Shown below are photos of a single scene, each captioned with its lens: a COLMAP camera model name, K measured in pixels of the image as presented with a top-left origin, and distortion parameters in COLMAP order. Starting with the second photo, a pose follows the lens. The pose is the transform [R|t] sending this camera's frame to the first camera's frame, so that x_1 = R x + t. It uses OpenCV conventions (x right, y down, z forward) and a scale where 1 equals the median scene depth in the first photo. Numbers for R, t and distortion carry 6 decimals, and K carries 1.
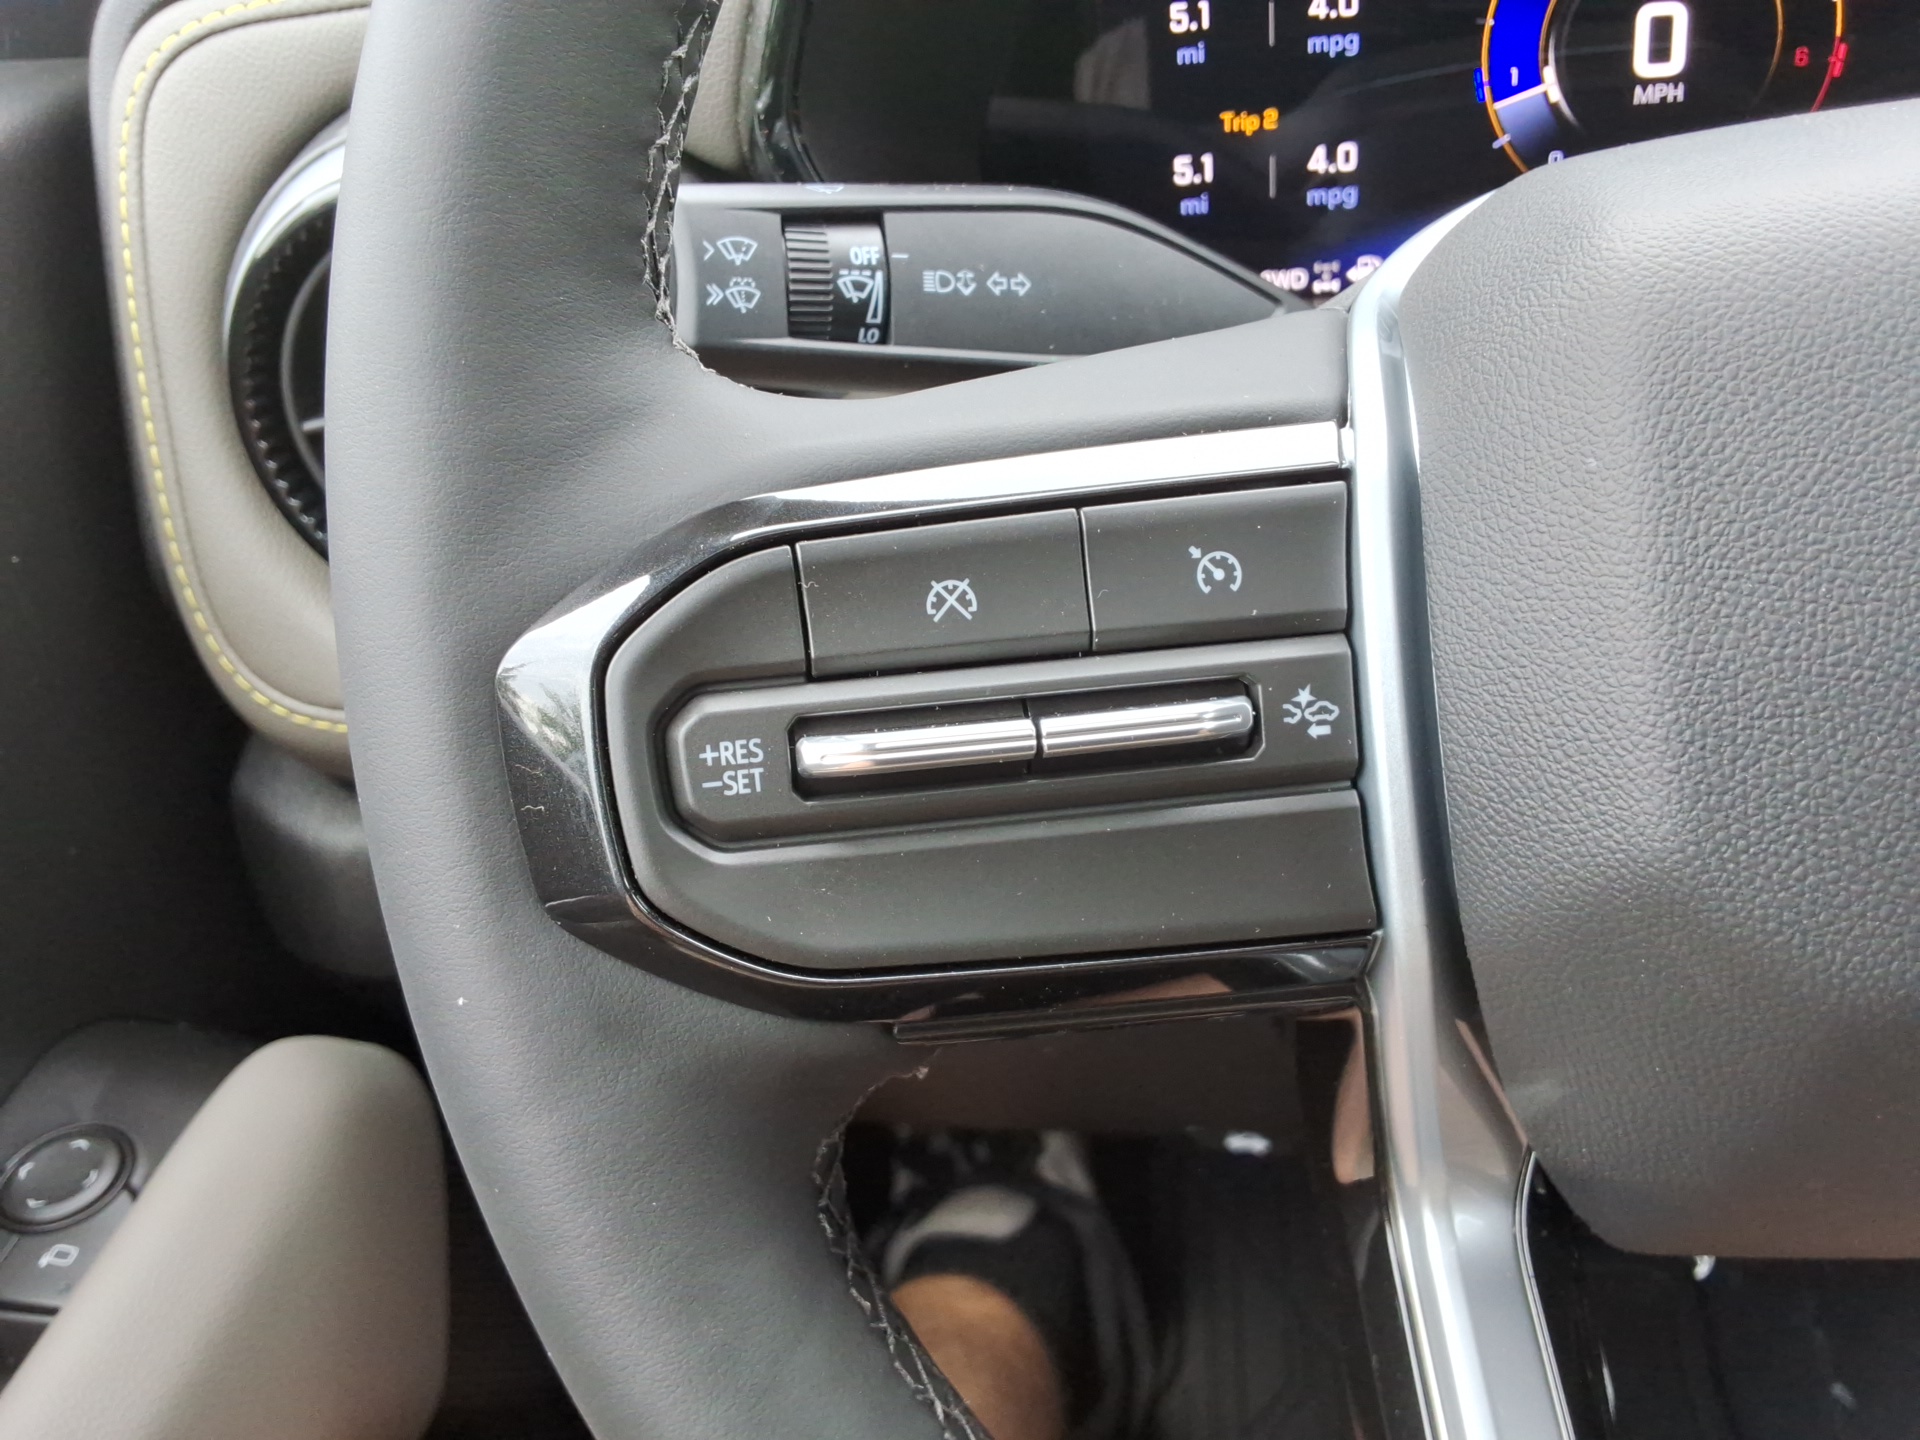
lens RADIAL K [[1528.5, 0, 980.3], [0, 1528.5, 707.1], [0, 0, 1]] dist [0.136596, -0.216978]
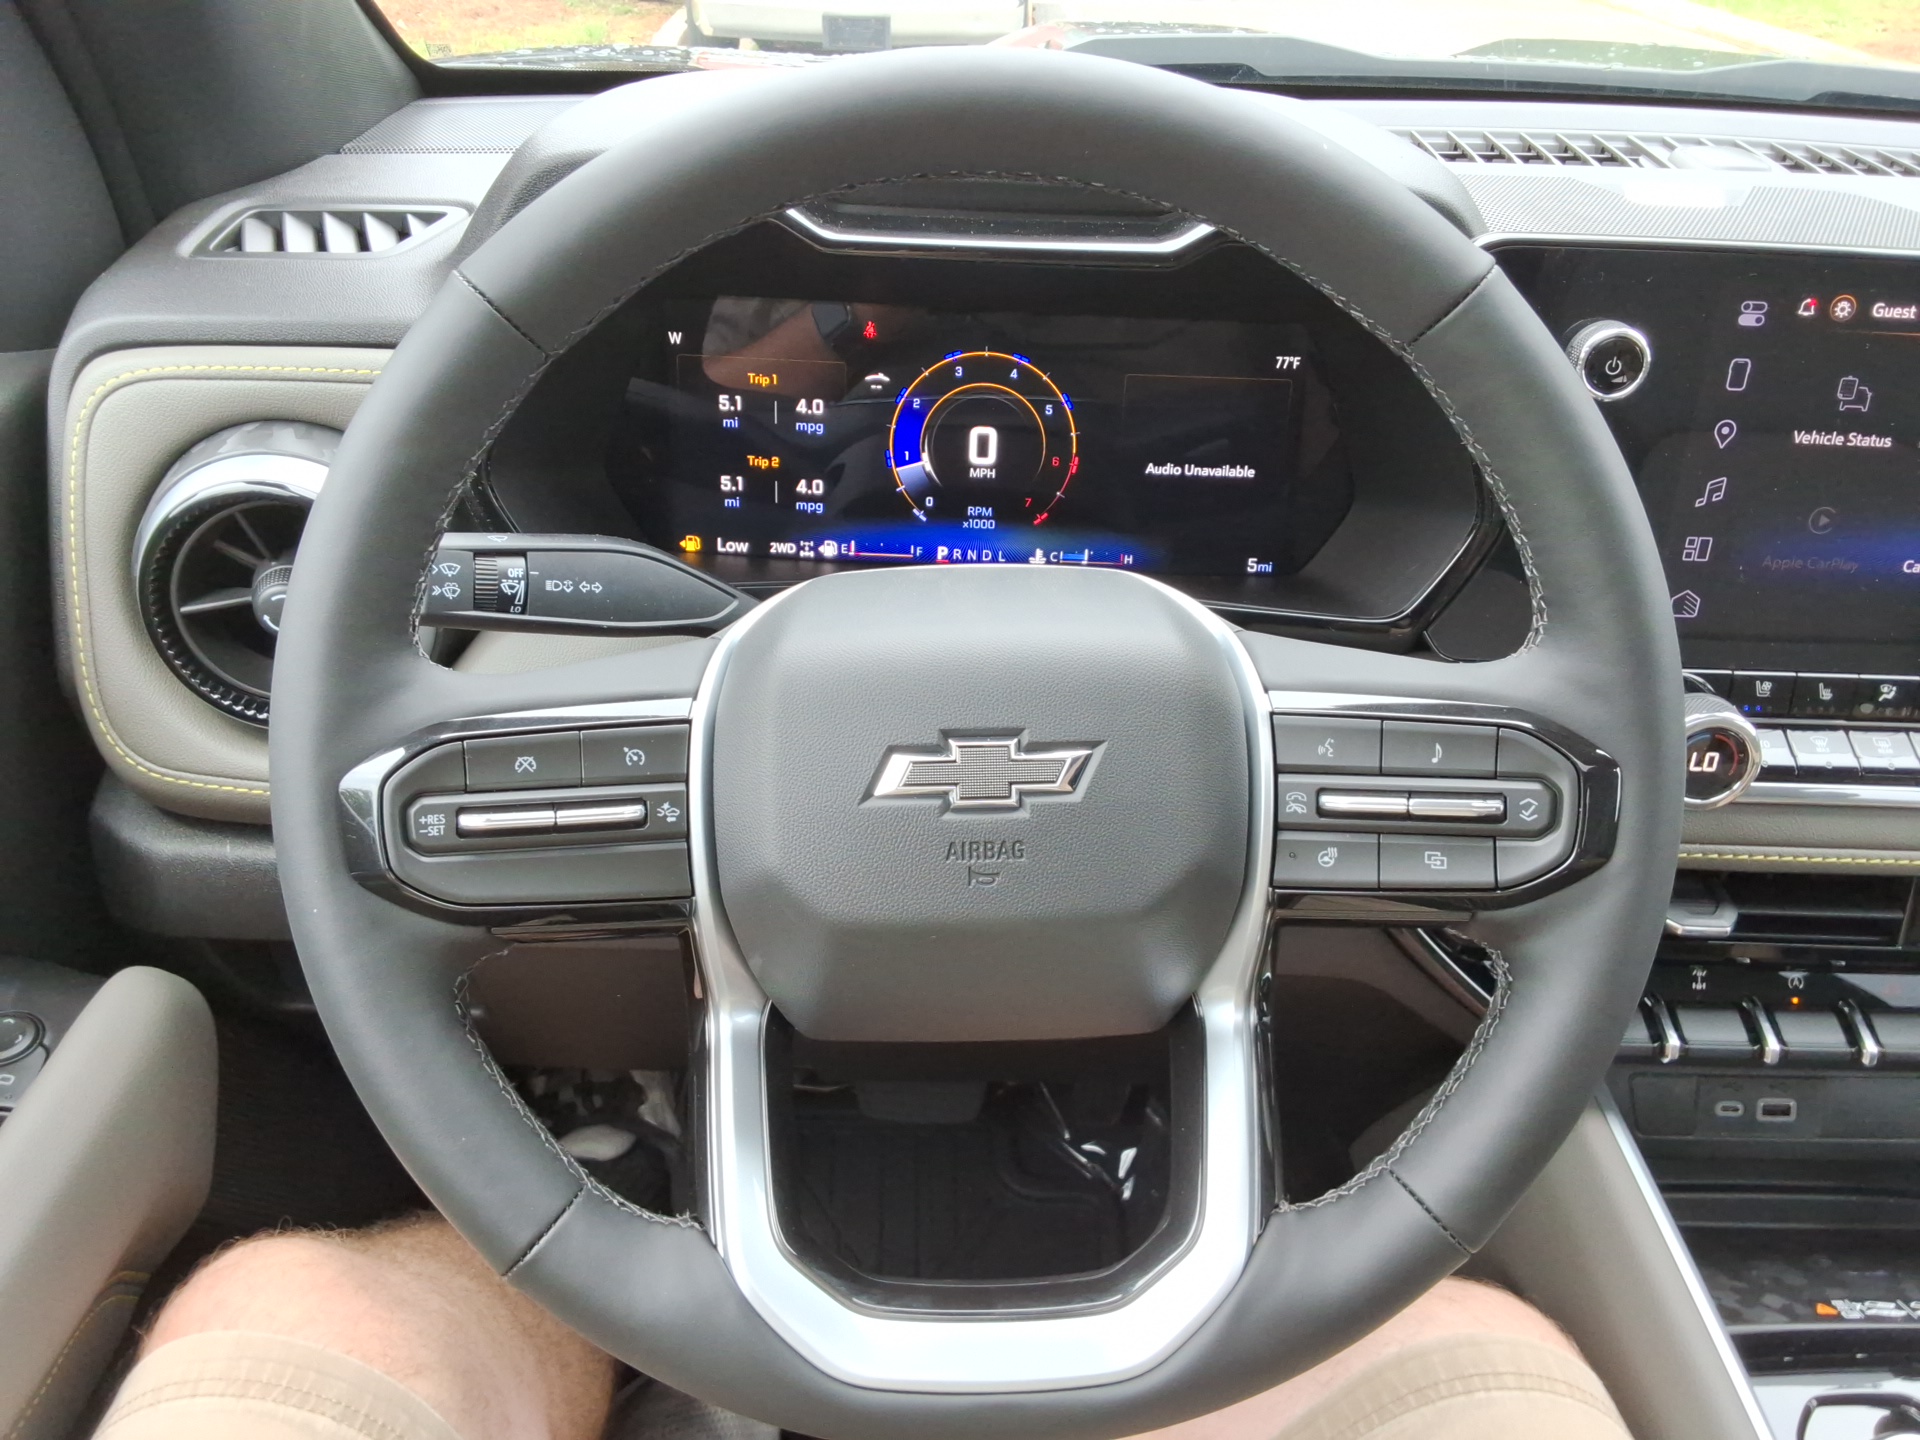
lens RADIAL K [[1528.5, 0, 980.3], [0, 1528.5, 707.1], [0, 0, 1]] dist [0.136596, -0.216978]
pose [[0.981026, 0.058663, 0.184790, 0.157782], [-0.053139, 0.997984, -0.034709, -0.073850], [-0.186453, 0.024230, 0.982165, -1.099496]]
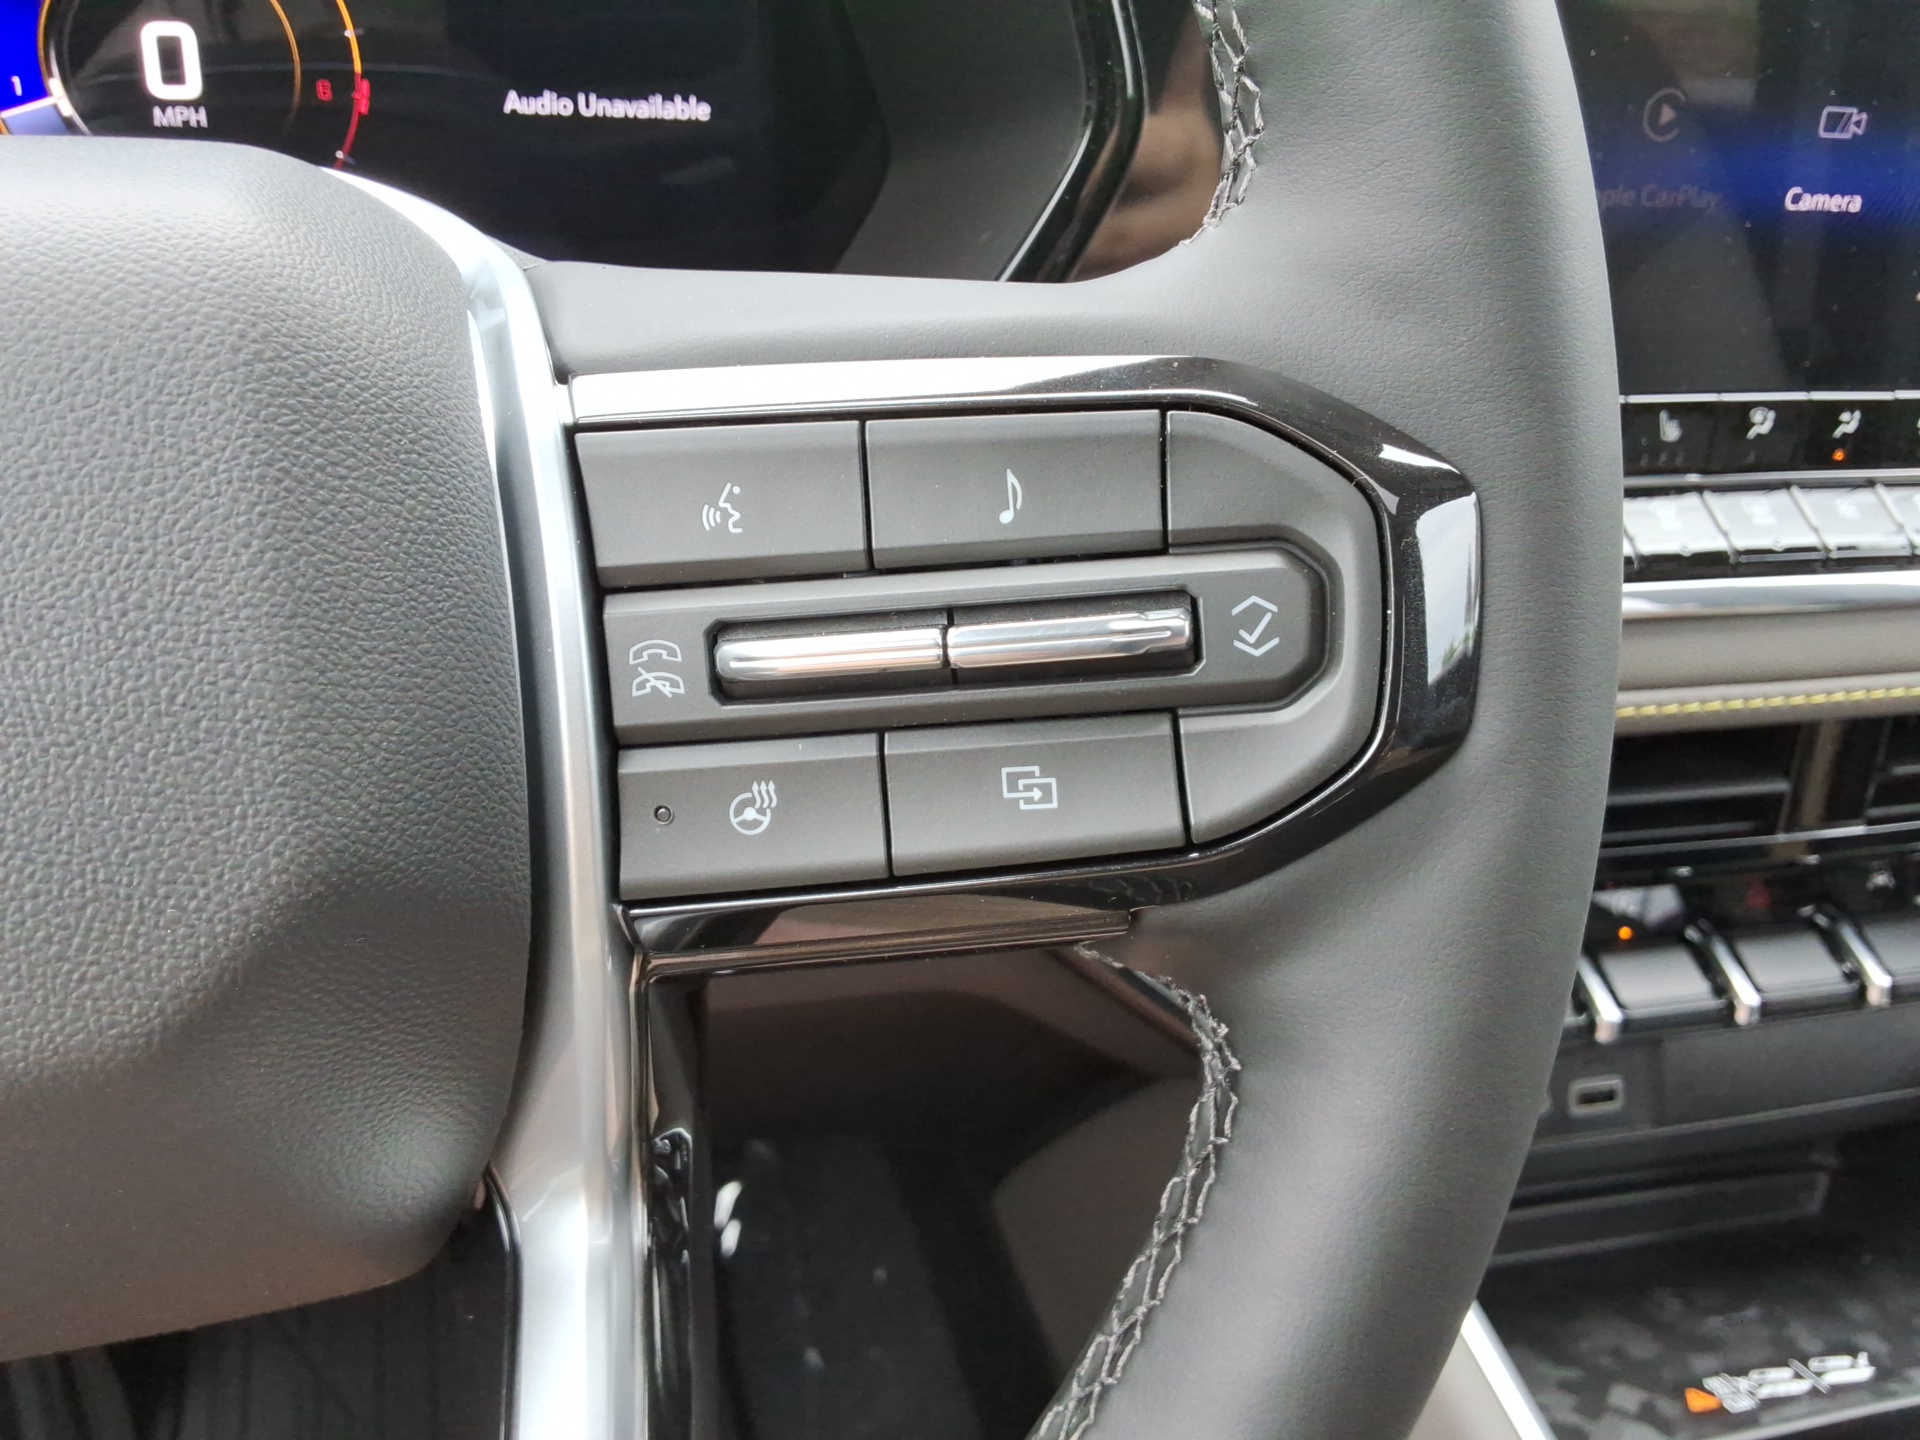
lens RADIAL K [[1615.5, 0, 968.4], [0, 1615.5, 713.2], [0, 0, 1]] dist [0.064197, -0.134779]
pose [[0.922927, -0.038861, 0.383008, 0.683784], [0.036614, 0.999243, 0.013159, -0.032505], [-0.383230, 0.001879, 0.923651, -0.146045]]
